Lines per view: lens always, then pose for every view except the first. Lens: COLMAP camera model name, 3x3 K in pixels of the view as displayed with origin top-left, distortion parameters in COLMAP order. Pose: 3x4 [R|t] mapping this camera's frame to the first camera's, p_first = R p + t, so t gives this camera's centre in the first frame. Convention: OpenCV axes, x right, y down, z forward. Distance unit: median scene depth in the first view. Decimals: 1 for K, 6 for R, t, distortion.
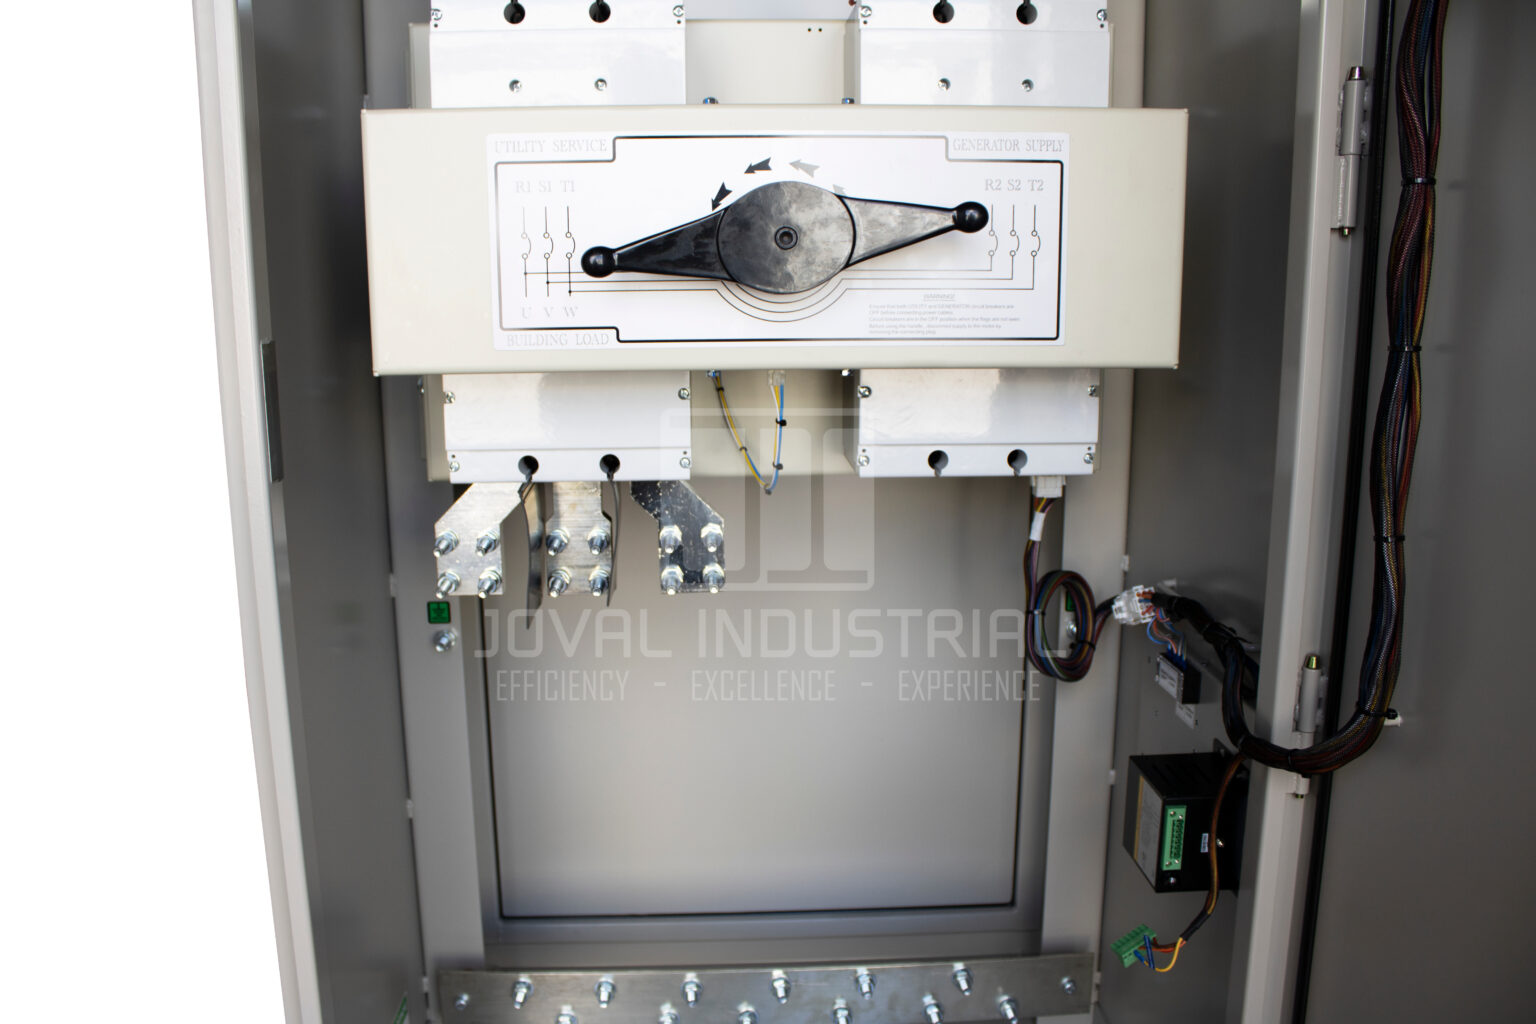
lens RADIAL K [[1276.9, 0, 762.0], [0, 1276.9, 515.5], [0, 0, 1]] dist [-0.158324, 0.164441]
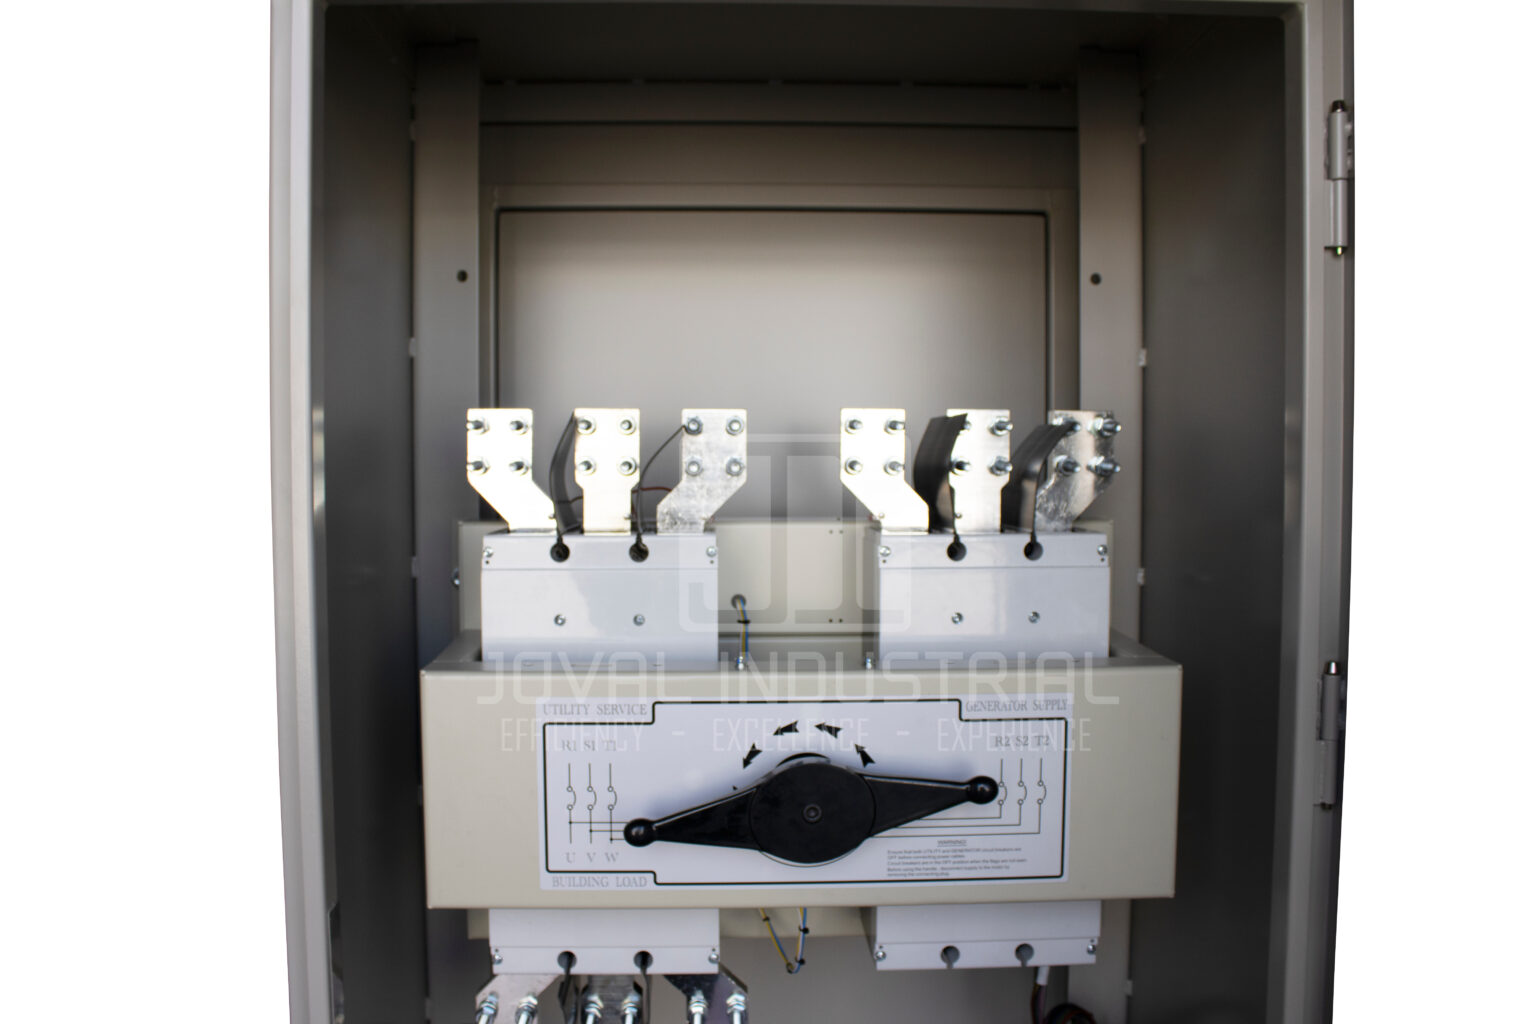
lens RADIAL K [[1276.9, 0, 762.0], [0, 1276.9, 515.5], [0, 0, 1]] dist [-0.158324, 0.164441]
pose [[0.999970, 0.005940, -0.004893, -0.019093], [-0.006526, 0.991467, -0.130196, -0.309314], [0.004078, 0.130224, 0.991476, -0.104304]]
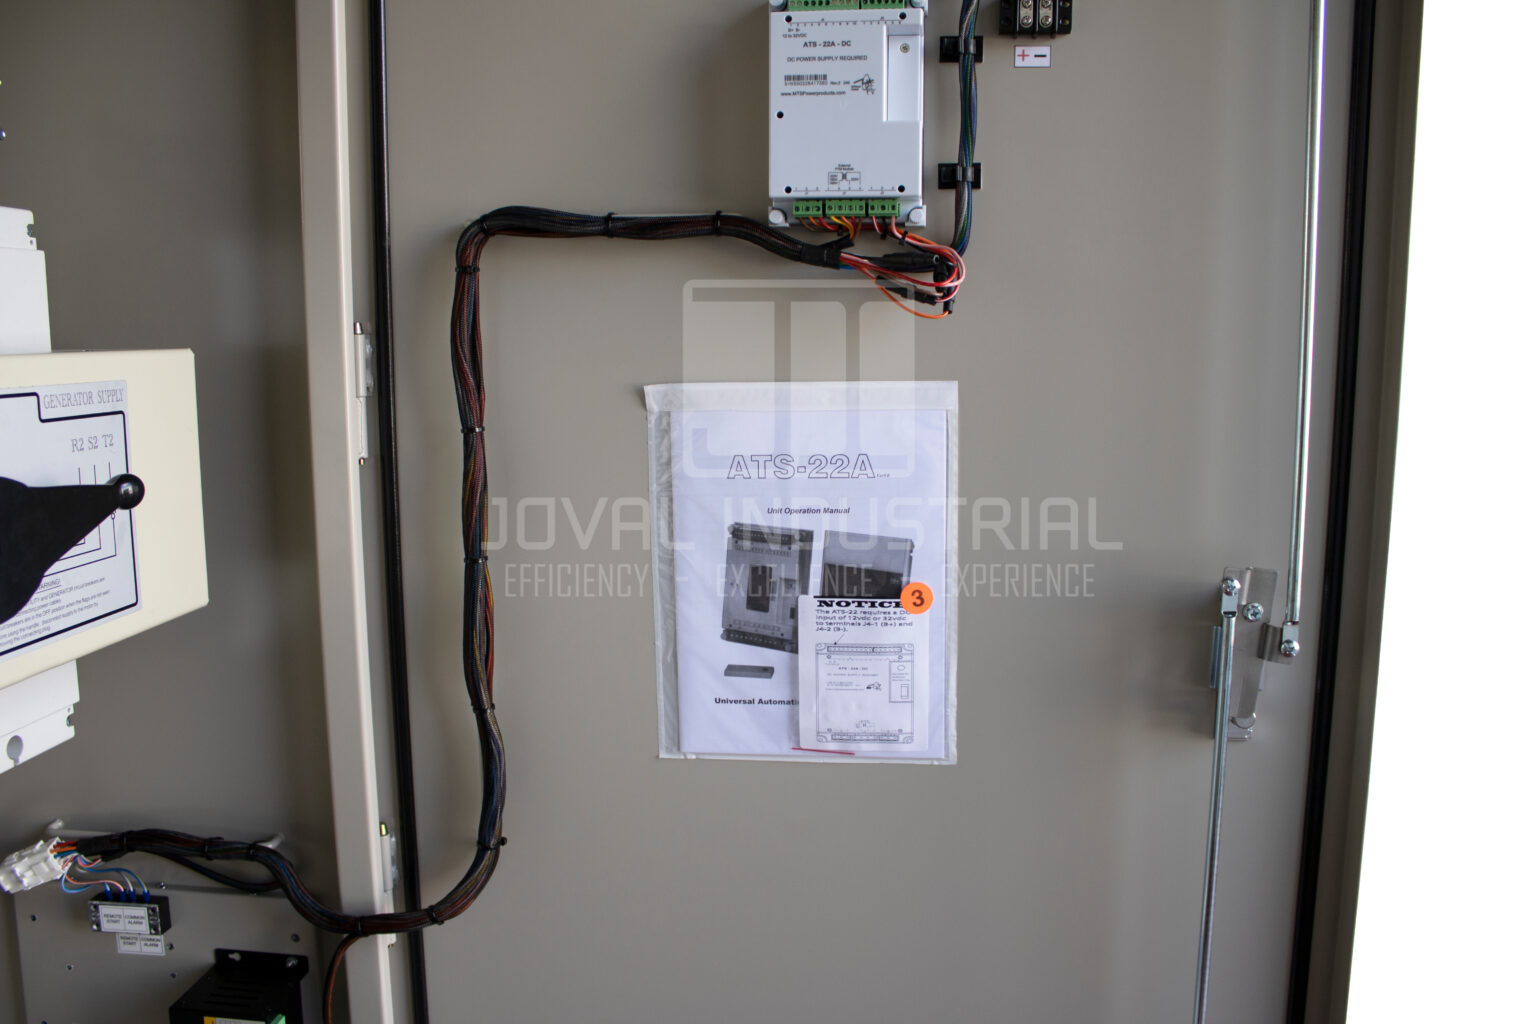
lens RADIAL K [[1276.9, 0, 762.0], [0, 1276.9, 515.5], [0, 0, 1]] dist [-0.158324, 0.164441]
pose [[0.150514, -0.138842, 0.978810, -0.571793], [0.186016, 0.976382, 0.109893, -0.219342], [-0.970950, 0.165534, 0.172785, 0.404432]]
